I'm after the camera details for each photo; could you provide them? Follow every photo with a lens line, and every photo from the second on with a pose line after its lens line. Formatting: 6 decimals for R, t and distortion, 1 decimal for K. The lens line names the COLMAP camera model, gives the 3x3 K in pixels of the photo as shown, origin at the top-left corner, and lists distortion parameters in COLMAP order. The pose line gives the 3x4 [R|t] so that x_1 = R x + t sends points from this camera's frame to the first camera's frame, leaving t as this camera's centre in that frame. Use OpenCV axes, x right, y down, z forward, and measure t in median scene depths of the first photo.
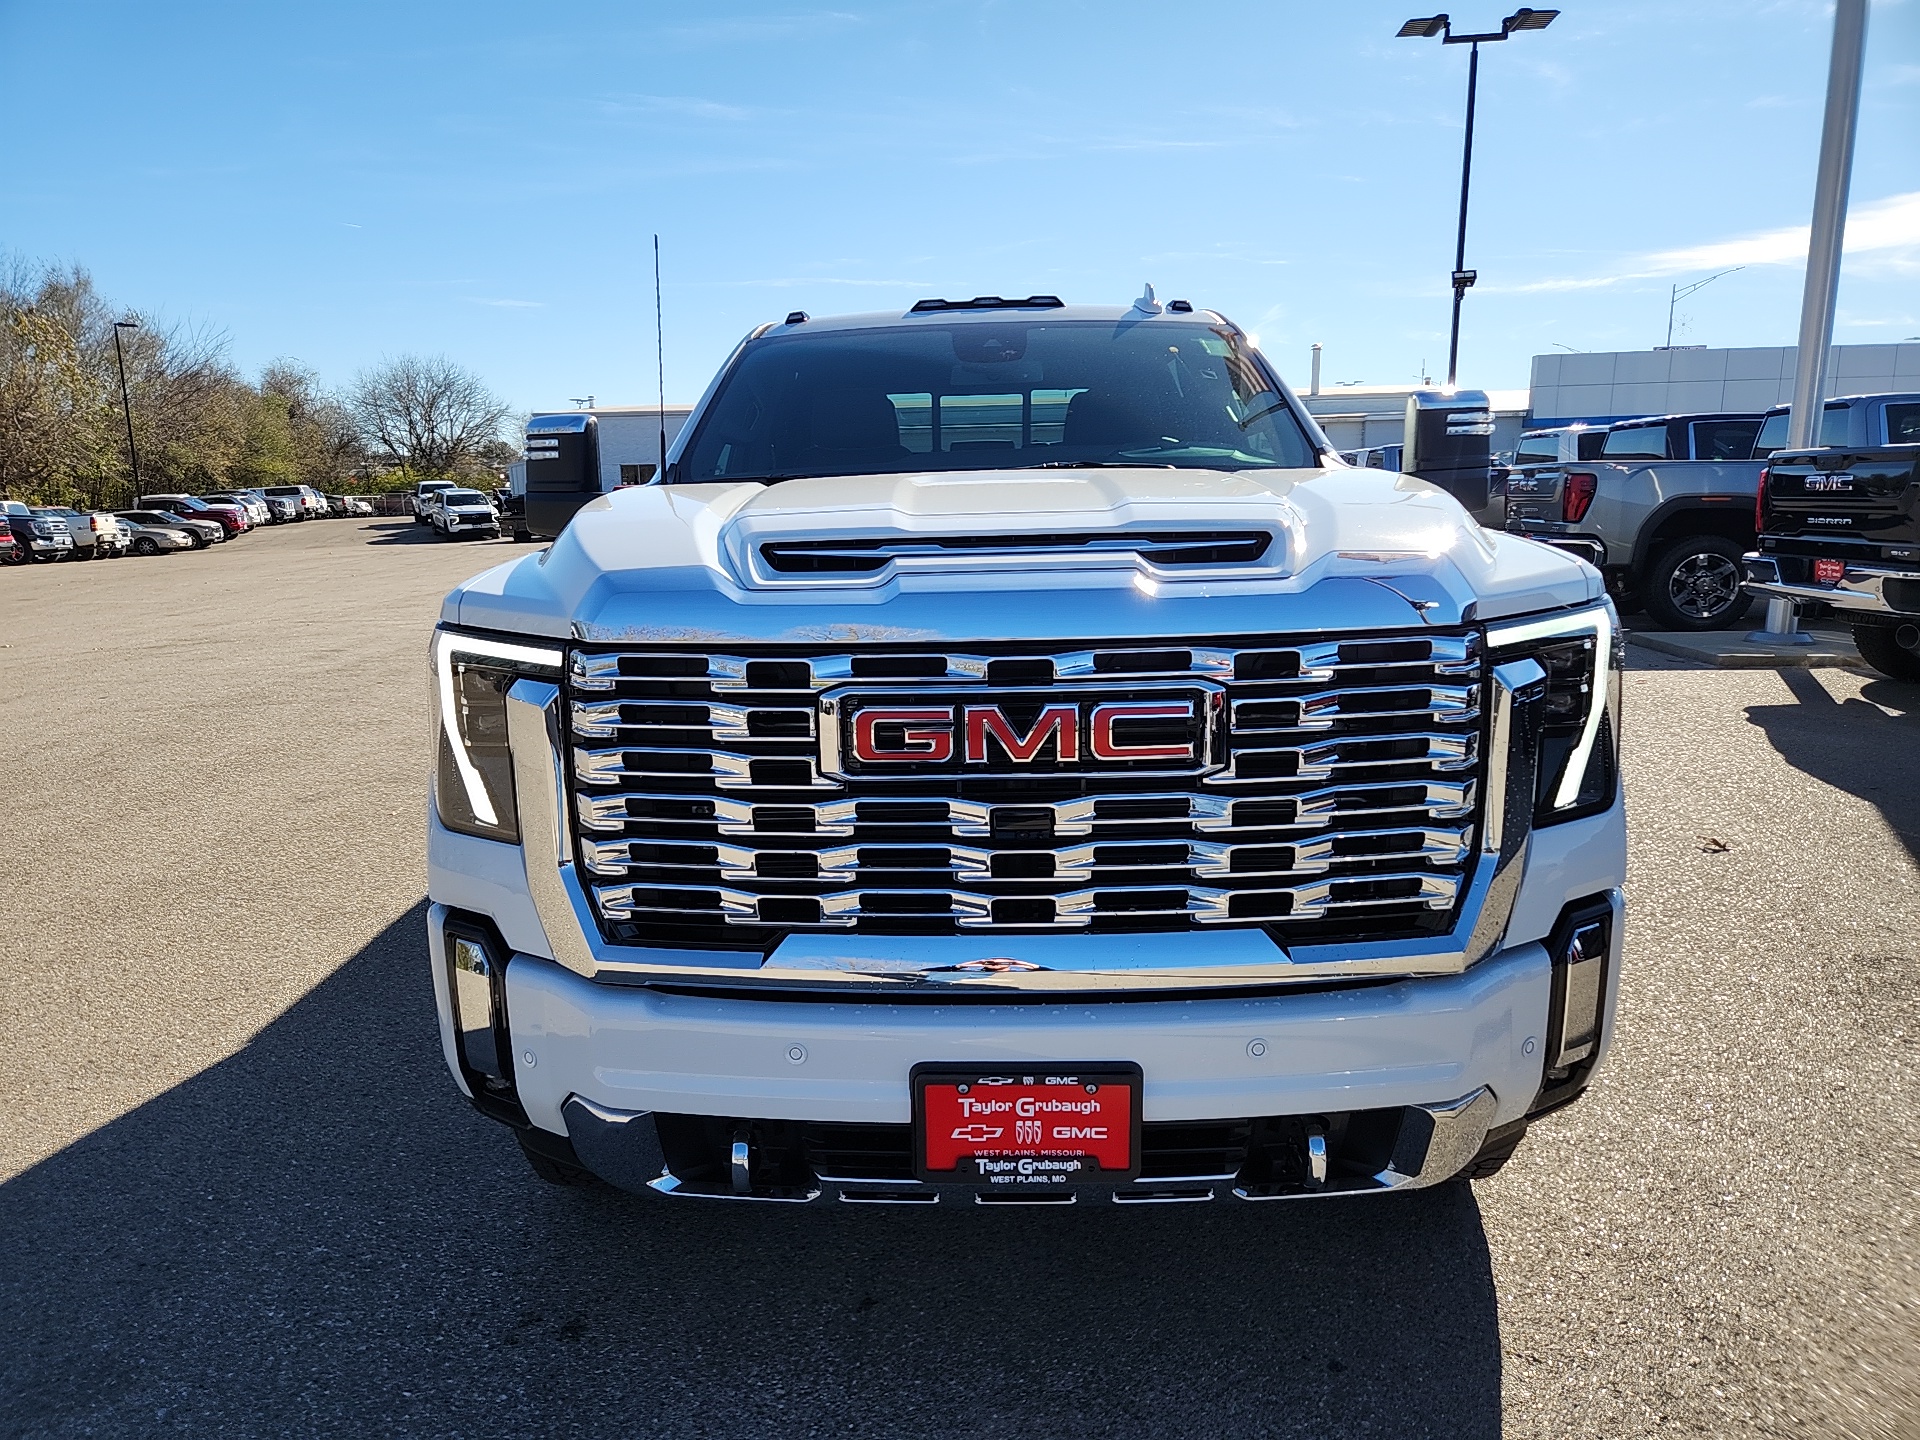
lens RADIAL K [[1280.8, 0, 937.1], [0, 1280.8, 732.5], [0, 0, 1]] dist [0.037034, -0.011657]
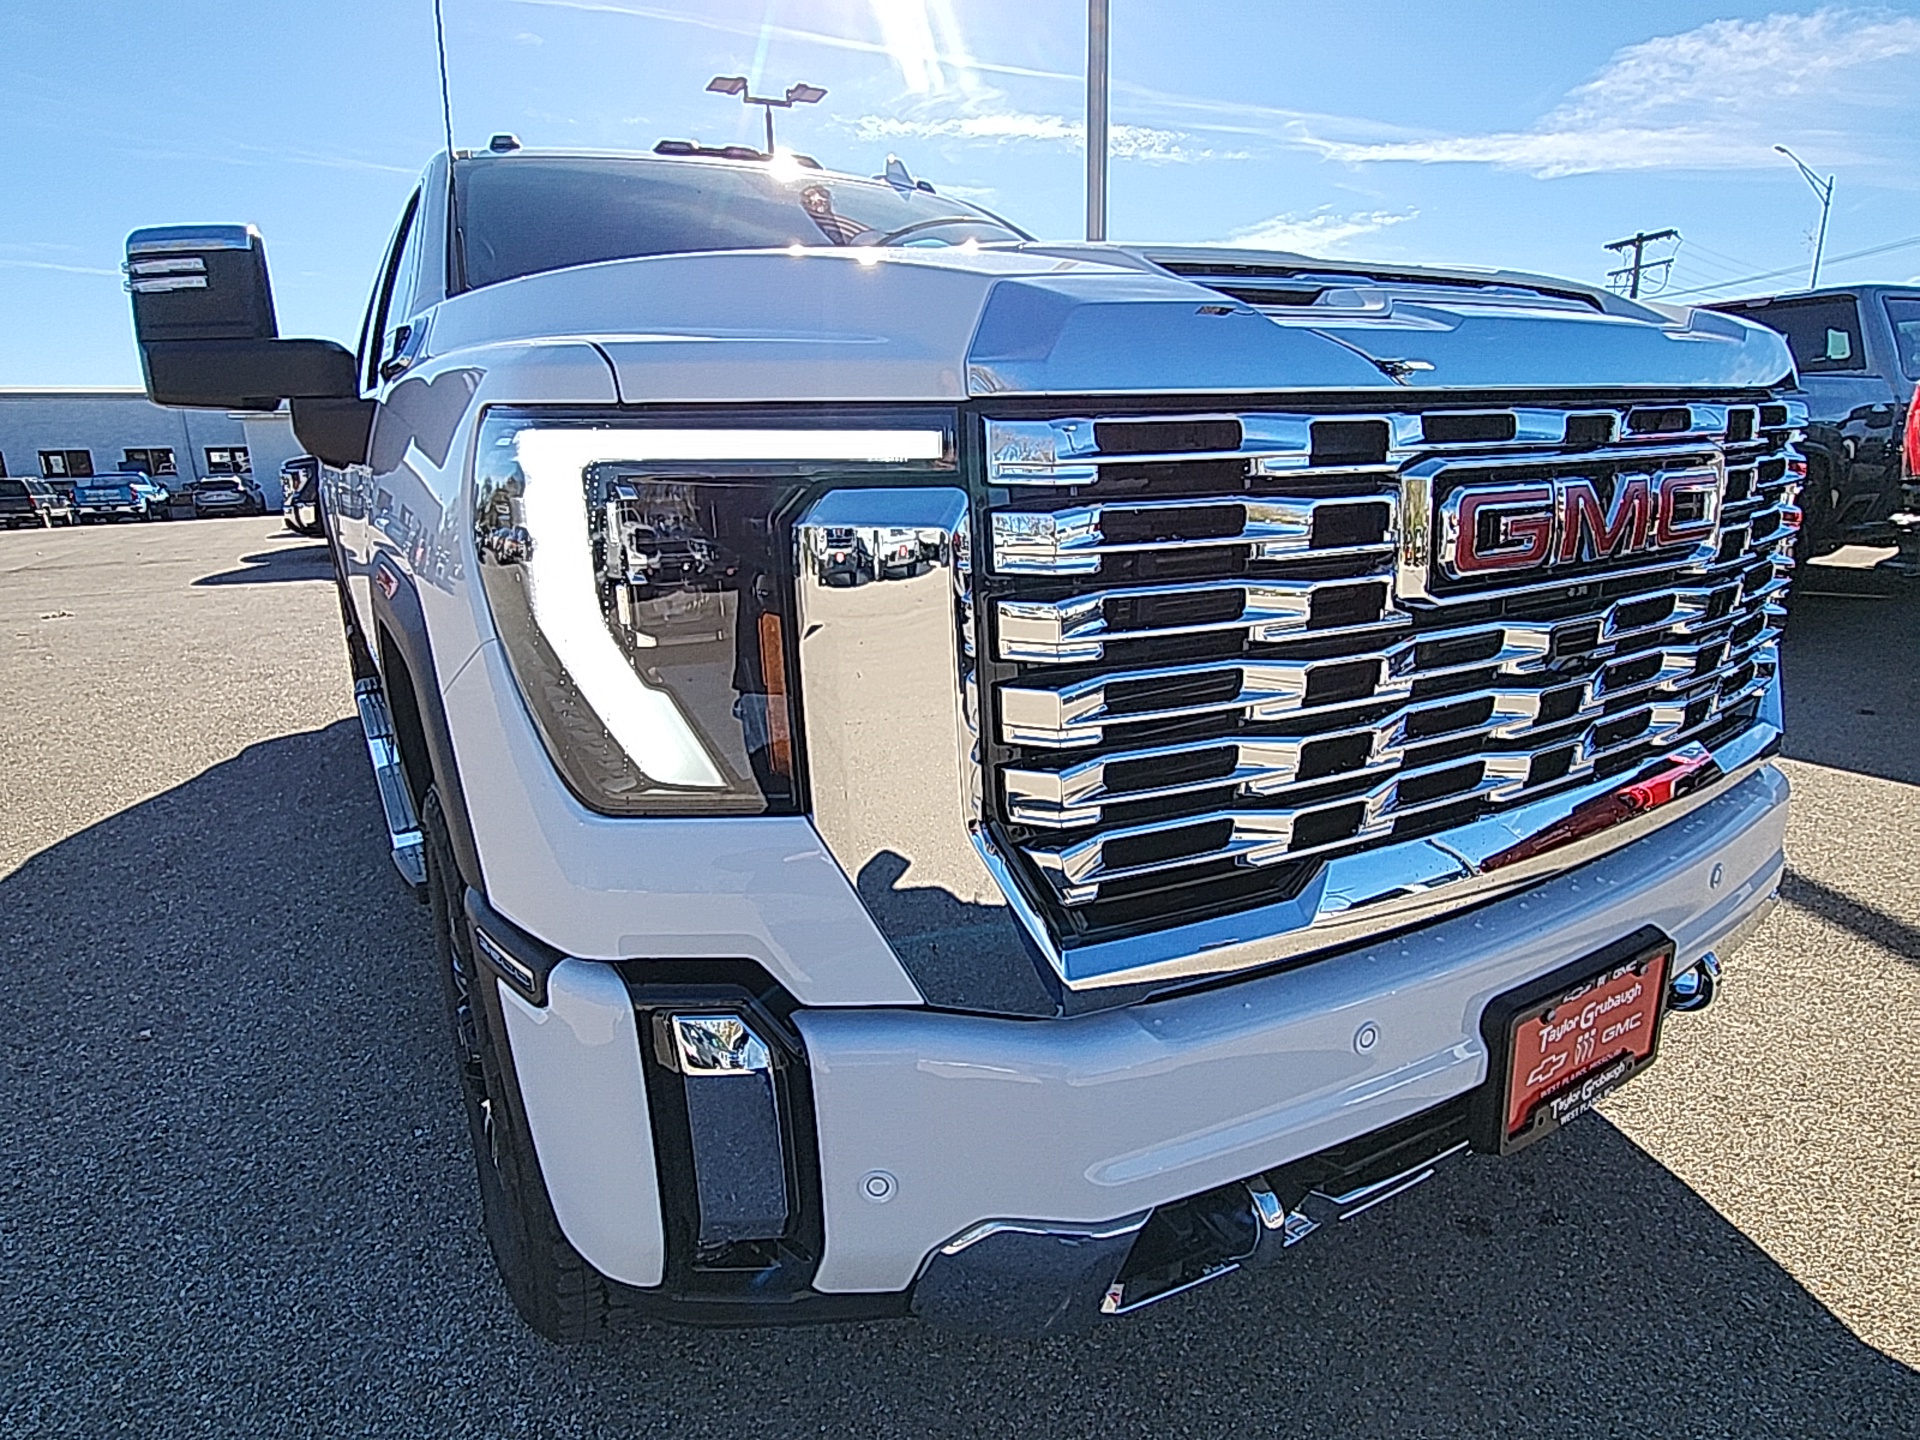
lens RADIAL K [[1046.3, 0, 945.3], [0, 1046.3, 710.7], [0, 0, 1]] dist [0.008360, -0.003859]
pose [[0.844781, -0.134717, 0.517877, -0.478792], [0.118560, 0.990859, 0.064355, 0.022495], [-0.521812, 0.007034, 0.853031, 0.575547]]
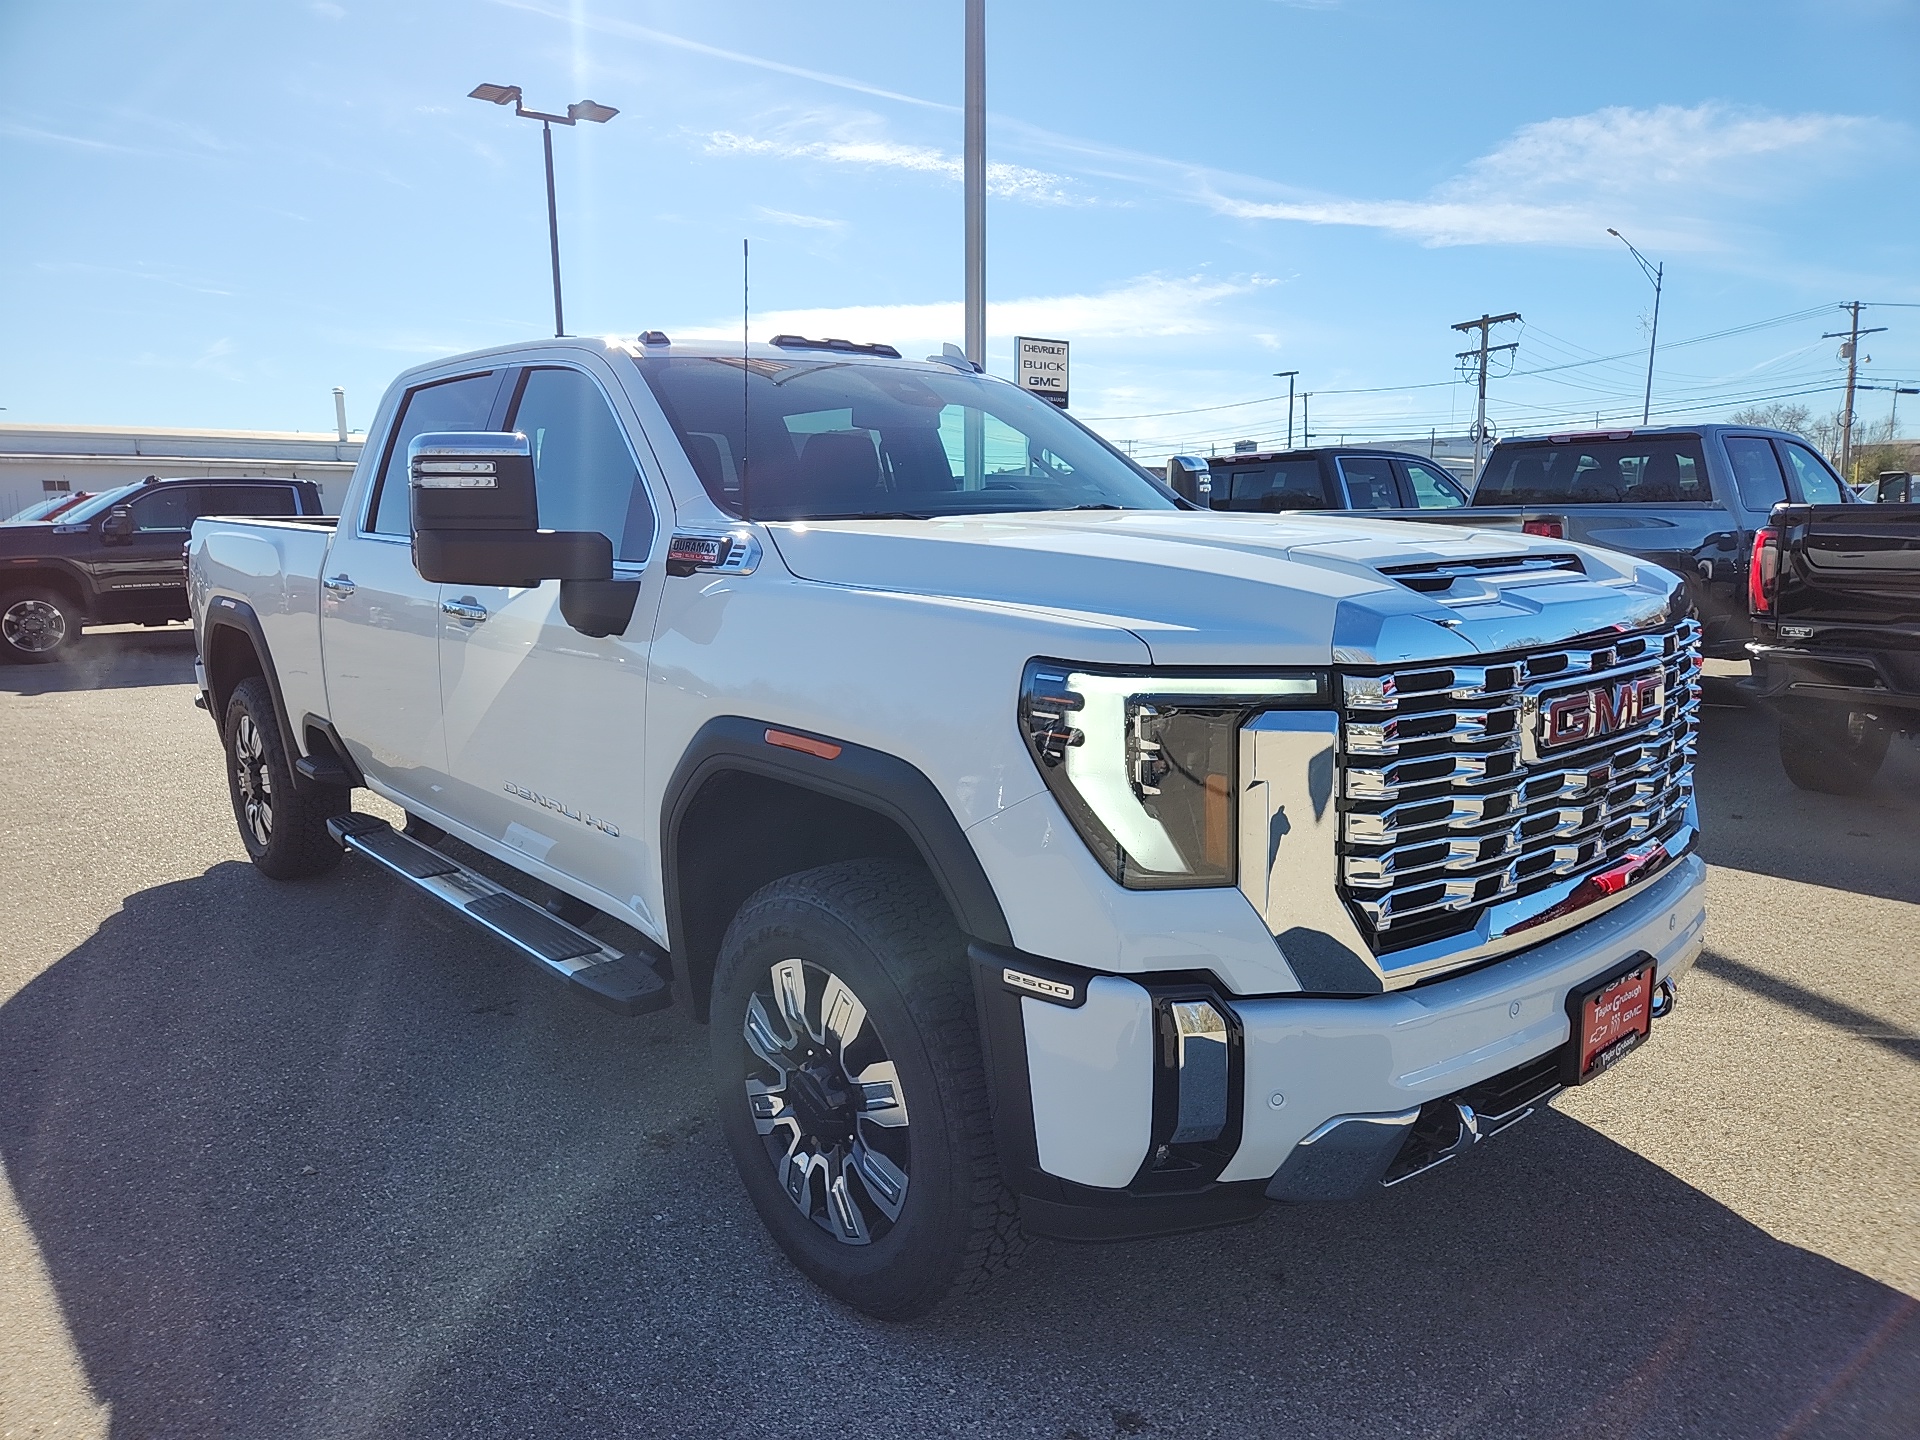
lens RADIAL K [[1280.8, 0, 962.8], [0, 1280.8, 730.1], [0, 0, 1]] dist [0.037034, -0.011657]
pose [[0.730750, -0.099435, 0.675364, -1.071258], [0.127735, 0.991778, 0.007811, -0.059750], [-0.670588, 0.080560, 0.737443, 0.405273]]
